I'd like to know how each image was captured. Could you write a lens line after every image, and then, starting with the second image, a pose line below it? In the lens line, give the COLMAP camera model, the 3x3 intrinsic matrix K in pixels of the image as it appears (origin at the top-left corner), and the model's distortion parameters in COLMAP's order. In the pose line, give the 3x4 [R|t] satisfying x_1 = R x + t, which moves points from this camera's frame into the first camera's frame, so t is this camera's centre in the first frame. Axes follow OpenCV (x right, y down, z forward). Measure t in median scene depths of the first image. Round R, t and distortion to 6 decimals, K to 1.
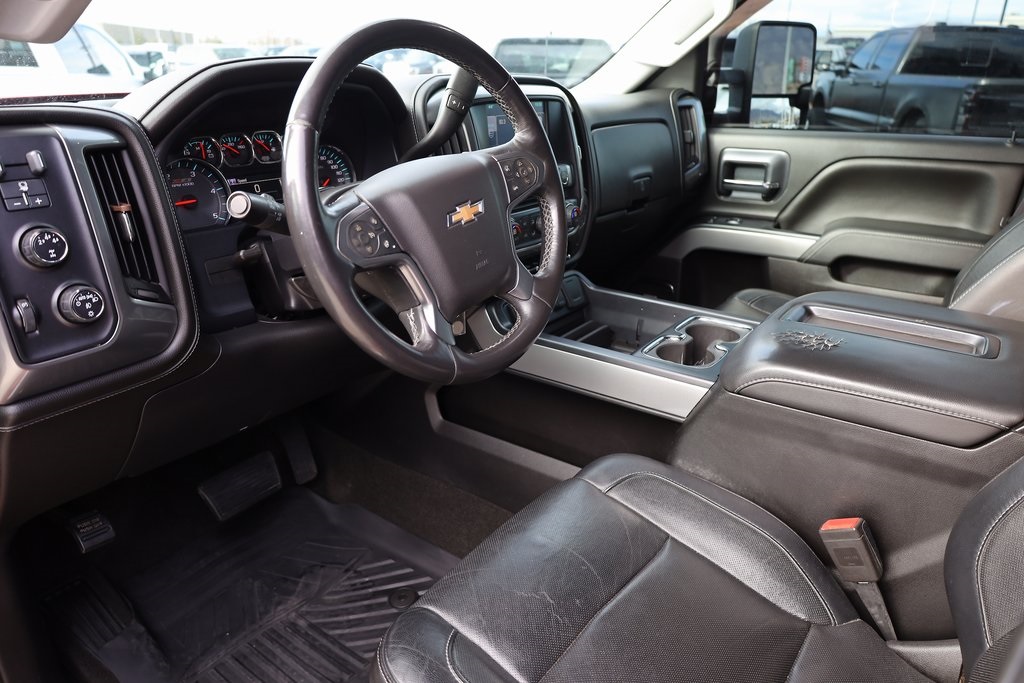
lens RADIAL K [[674.2, 0, 512.0], [0, 674.2, 341.5], [0, 0, 1]] dist [-0.005218, -0.001088]
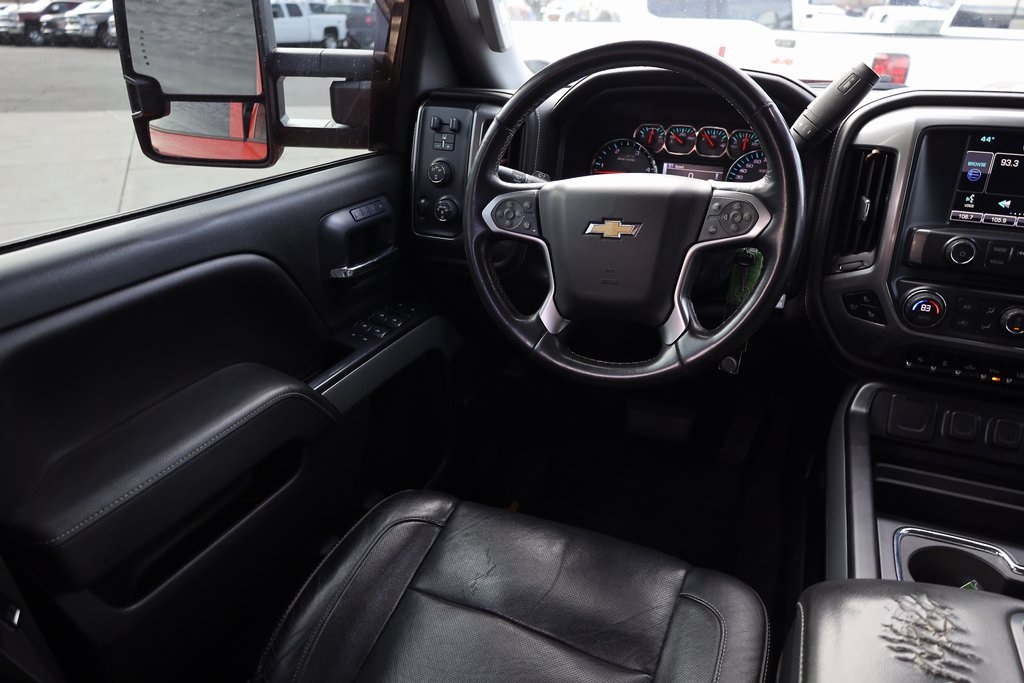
lens RADIAL K [[699.4, 0, 512.0], [0, 699.4, 341.5], [0, 0, 1]] dist [-0.013730, 0.001159]
pose [[0.243523, 0.404541, -0.881501, 0.375995], [-0.368857, 0.879199, 0.301585, -0.127124], [0.897018, 0.251705, 0.363322, 0.217624]]
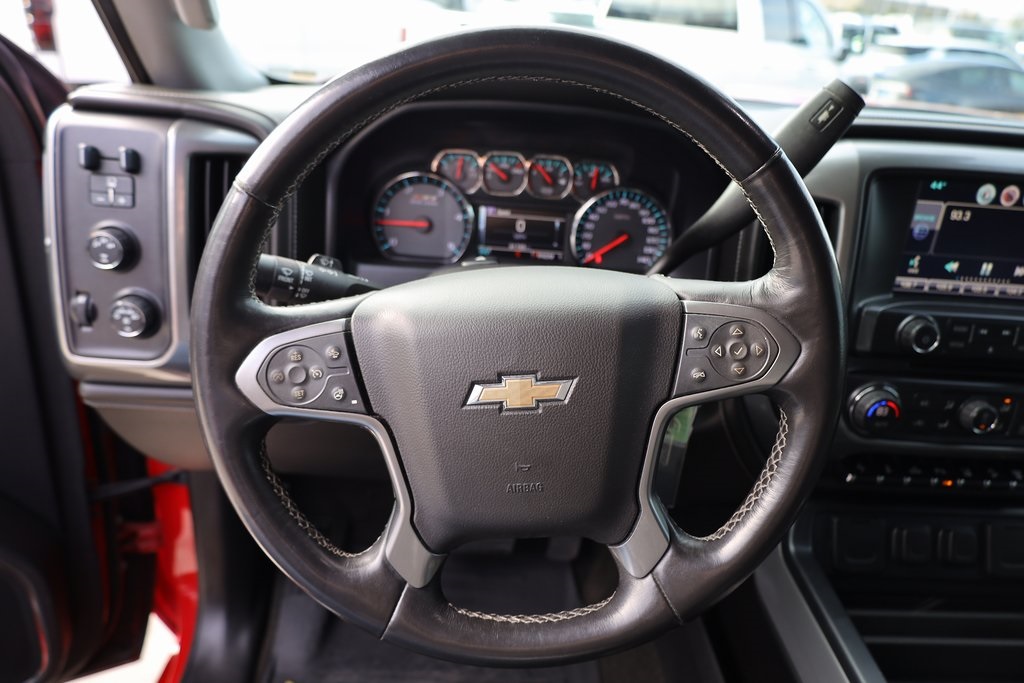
lens RADIAL K [[674.2, 0, 512.0], [0, 674.2, 341.5], [0, 0, 1]] dist [-0.005218, -0.001088]
pose [[0.625130, 0.375441, -0.684293, 0.110401], [-0.360504, 0.916480, 0.173497, -0.132313], [0.692279, 0.138232, 0.708267, 0.258830]]
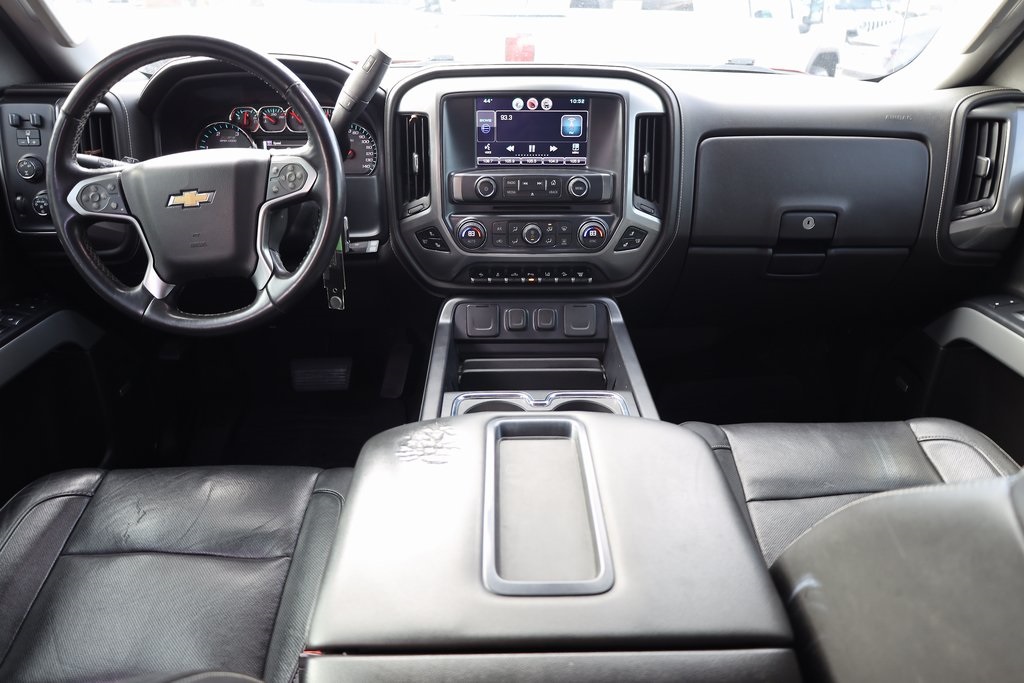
lens RADIAL K [[699.4, 0, 512.0], [0, 699.4, 341.5], [0, 0, 1]] dist [-0.013730, 0.001159]
pose [[0.623649, 0.338187, -0.704763, 0.515564], [-0.292769, 0.937003, 0.190557, -0.148055], [0.724809, 0.087493, 0.683372, 0.248287]]
